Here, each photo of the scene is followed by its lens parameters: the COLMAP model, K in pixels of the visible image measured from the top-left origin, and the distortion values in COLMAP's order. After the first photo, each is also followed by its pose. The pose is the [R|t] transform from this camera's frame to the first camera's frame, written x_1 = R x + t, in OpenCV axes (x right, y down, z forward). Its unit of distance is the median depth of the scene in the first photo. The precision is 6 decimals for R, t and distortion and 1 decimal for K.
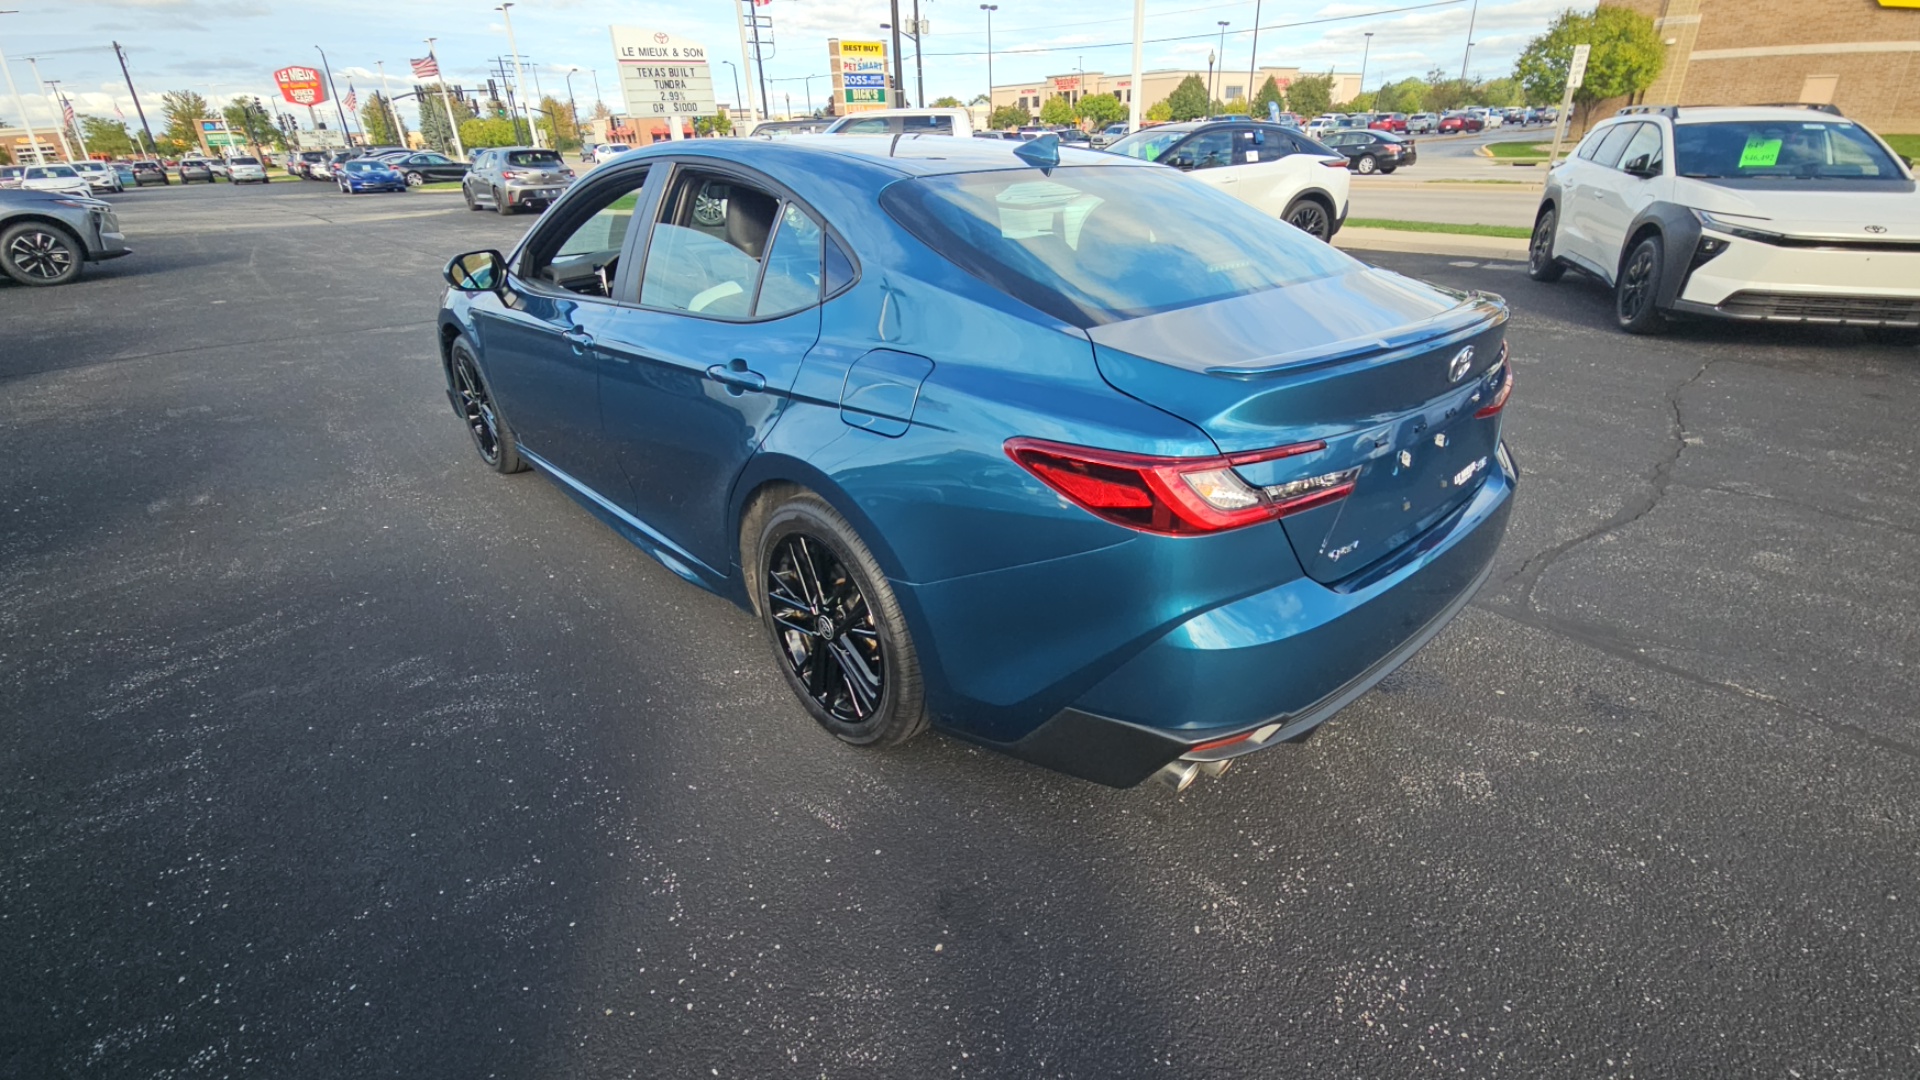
lens RADIAL K [[857.1, 0, 982.4], [0, 857.1, 544.8], [0, 0, 1]] dist [0.010467, -0.007542]
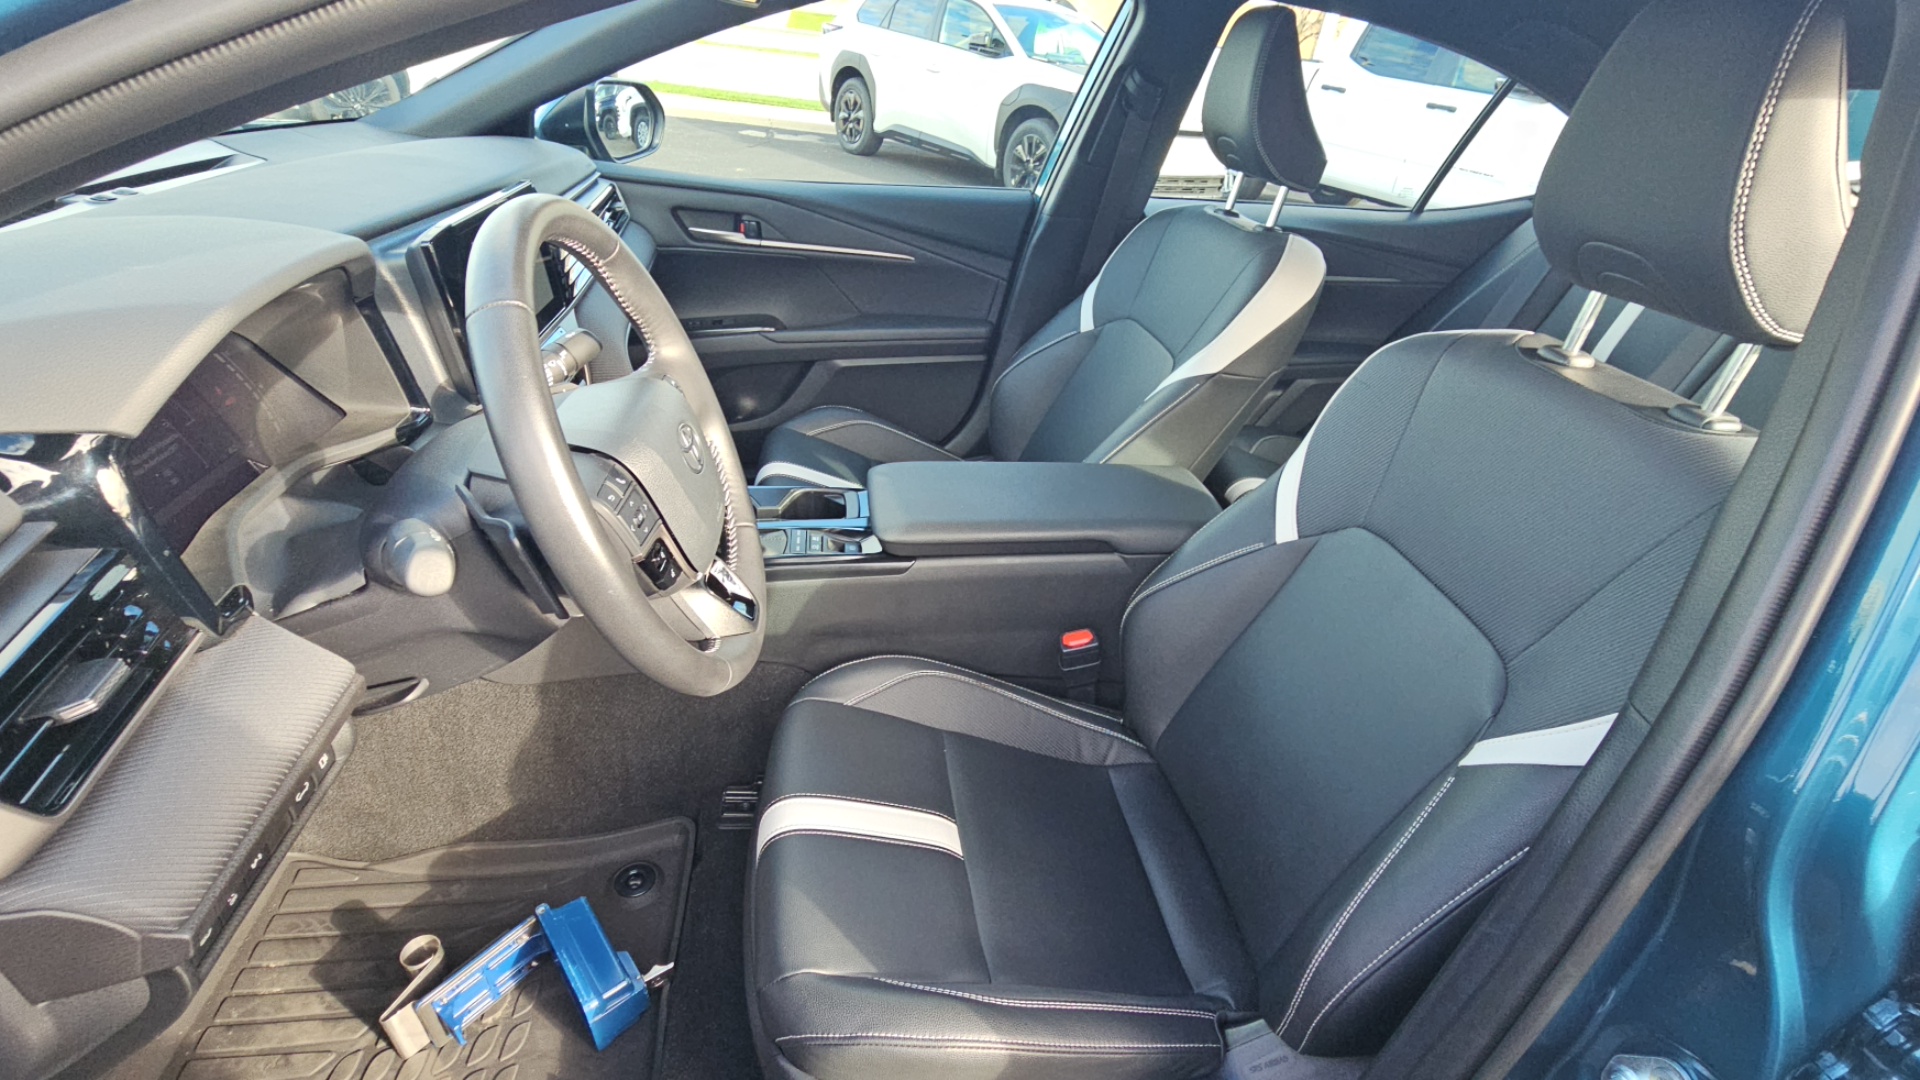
lens RADIAL K [[857.1, 0, 976.8], [0, 857.1, 533.7], [0, 0, 1]] dist [0.010467, -0.007542]
pose [[0.561976, -0.345947, 0.751334, -0.047920], [0.238754, 0.937518, 0.253093, -0.031746], [-0.791946, 0.037152, 0.609459, 0.083450]]
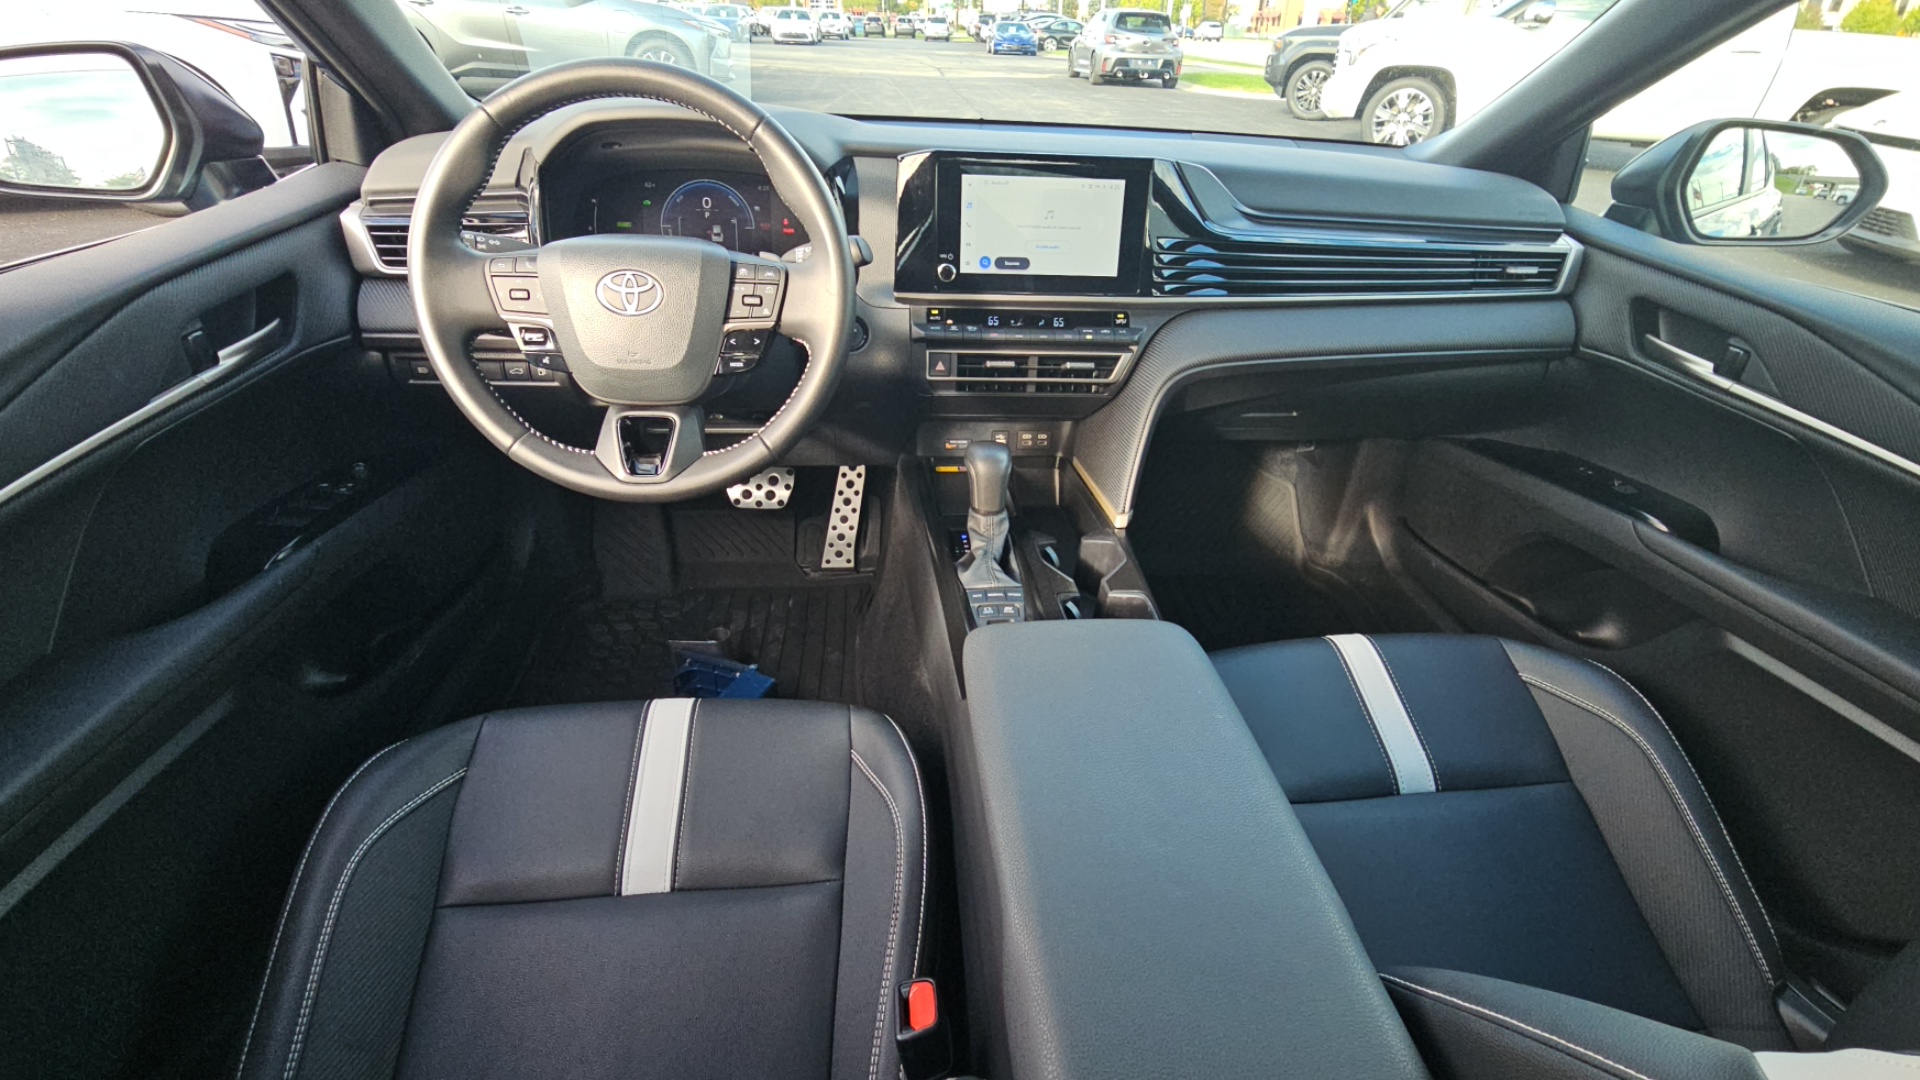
lens RADIAL K [[857.1, 0, 975.4], [0, 857.1, 544.7], [0, 0, 1]] dist [0.010467, -0.007542]
pose [[0.796589, 0.355668, -0.488820, -0.016544], [-0.304645, 0.934608, 0.183572, -0.030792], [0.522146, 0.002685, 0.852852, 0.086209]]
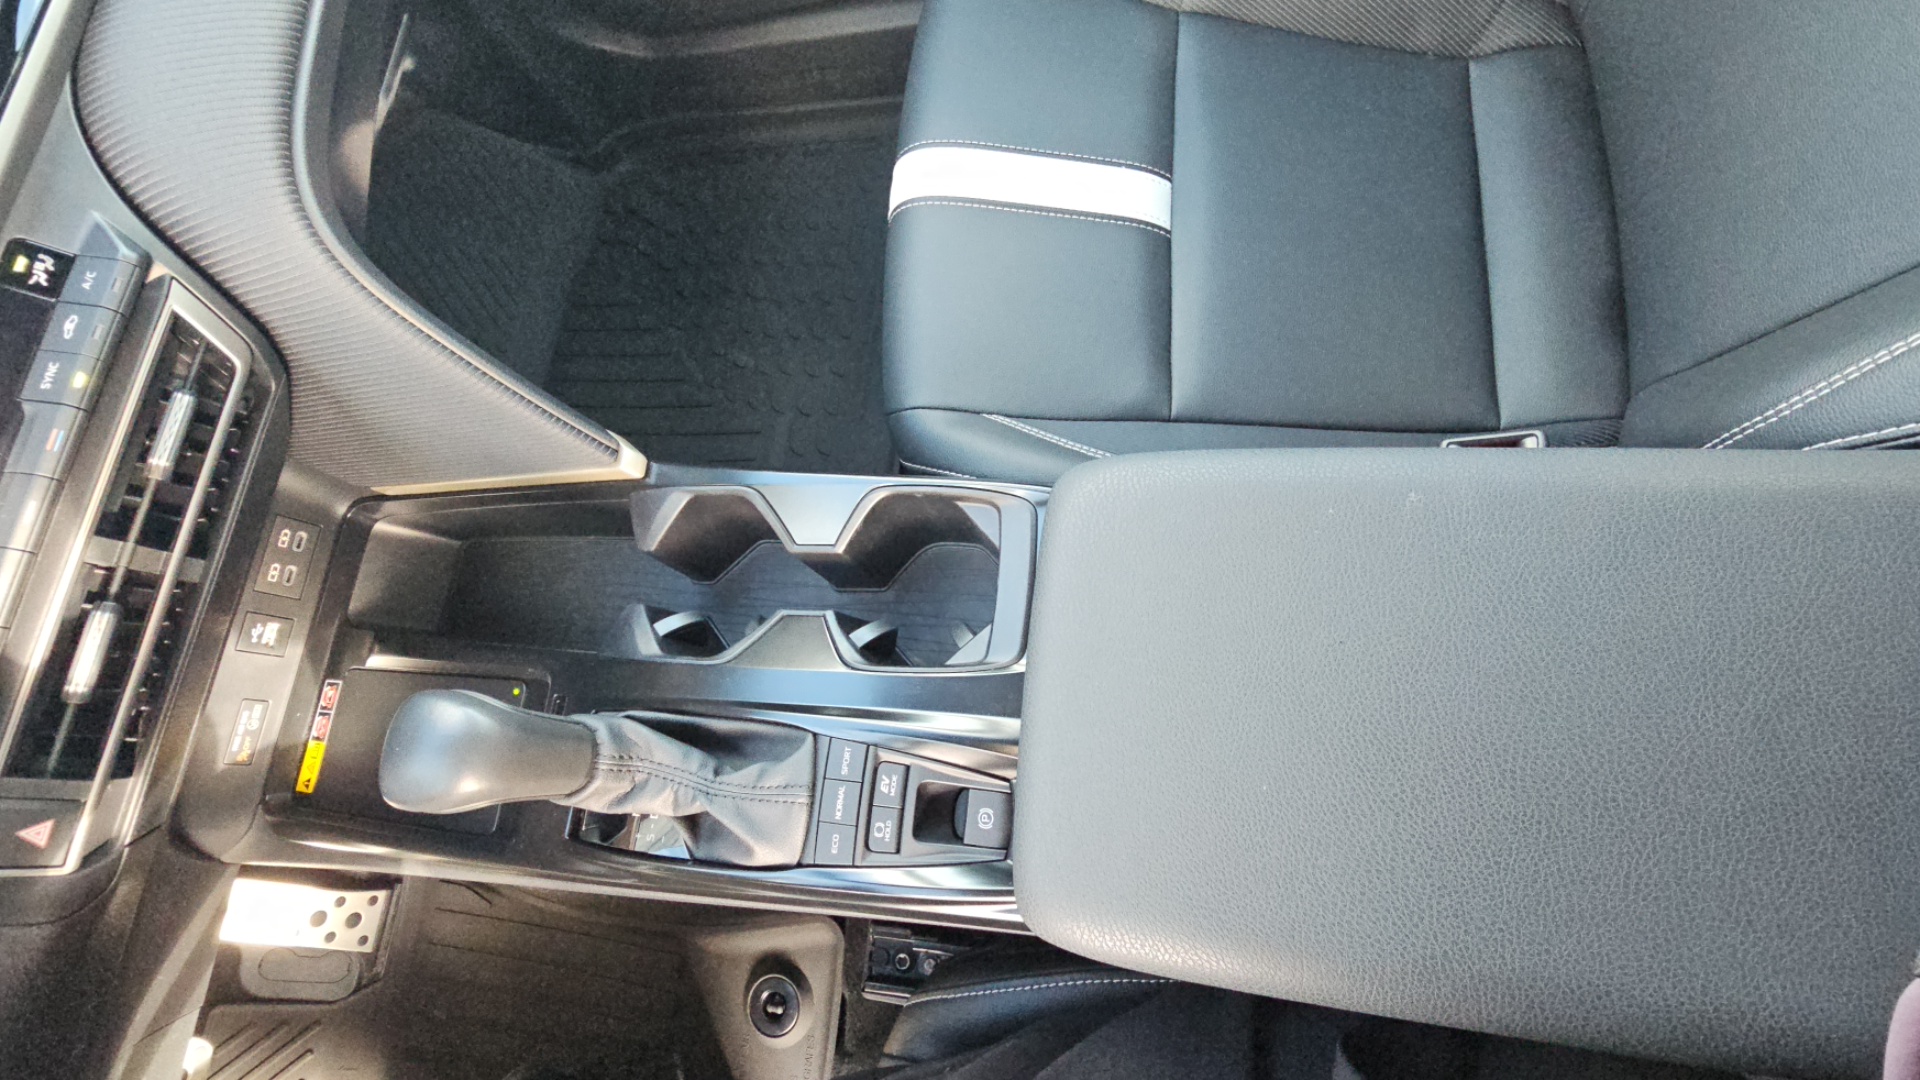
lens RADIAL K [[857.1, 0, 970.4], [0, 857.1, 544.2], [0, 0, 1]] dist [0.010467, -0.007542]
pose [[0.735477, -0.677487, 0.009206, -0.024216], [0.484195, 0.535047, 0.692300, -0.034126], [-0.473950, -0.504713, 0.721551, 0.100443]]
